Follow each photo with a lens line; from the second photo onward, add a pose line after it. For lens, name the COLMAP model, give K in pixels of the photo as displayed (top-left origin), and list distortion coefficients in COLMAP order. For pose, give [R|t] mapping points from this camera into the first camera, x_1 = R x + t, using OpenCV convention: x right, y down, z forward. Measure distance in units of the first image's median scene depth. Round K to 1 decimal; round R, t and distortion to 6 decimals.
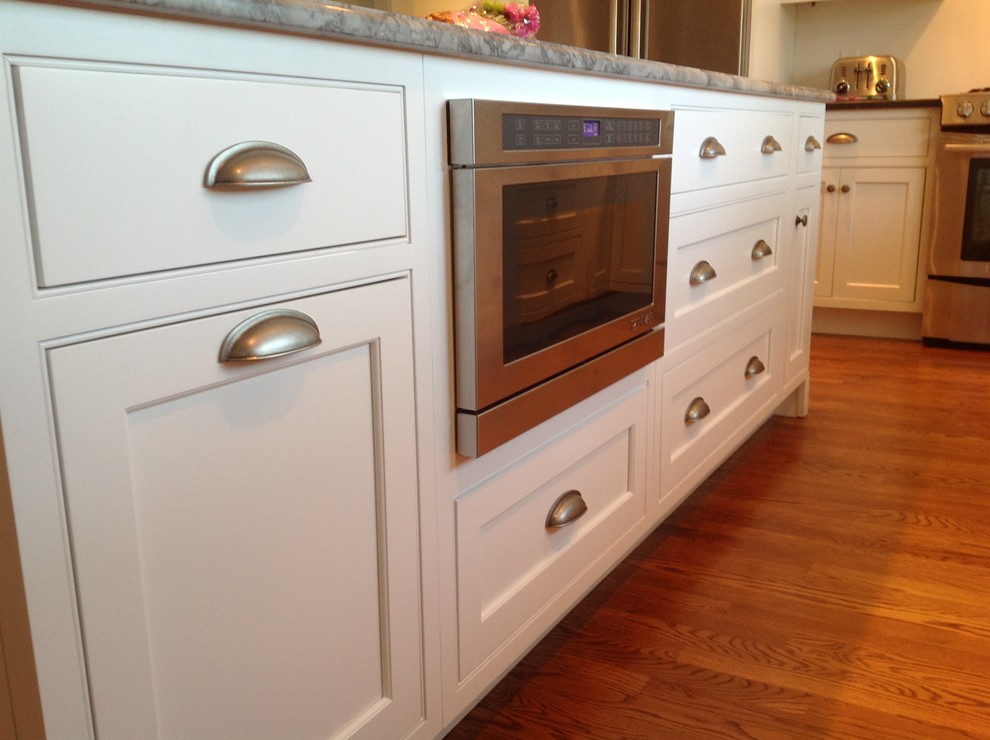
lens RADIAL K [[966.0, 0, 495.0], [0, 966.0, 370.0], [0, 0, 1]] dist [0.069468, -0.124776]
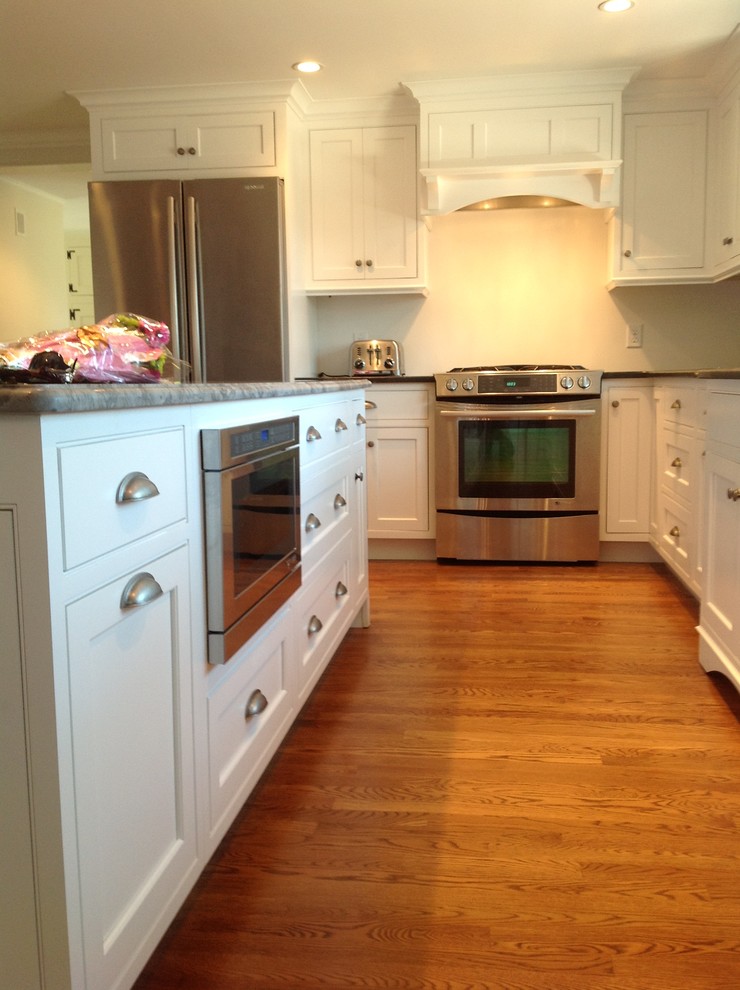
lens RADIAL K [[926.5, 0, 370.0], [0, 926.5, 495.0], [0, 0, 1]] dist [0.323045, -0.966717]
pose [[0.931489, -0.041187, 0.361430, -0.176102], [0.082664, 0.991543, -0.100051, -0.001216], [-0.354252, 0.123073, 0.927016, -0.240215]]
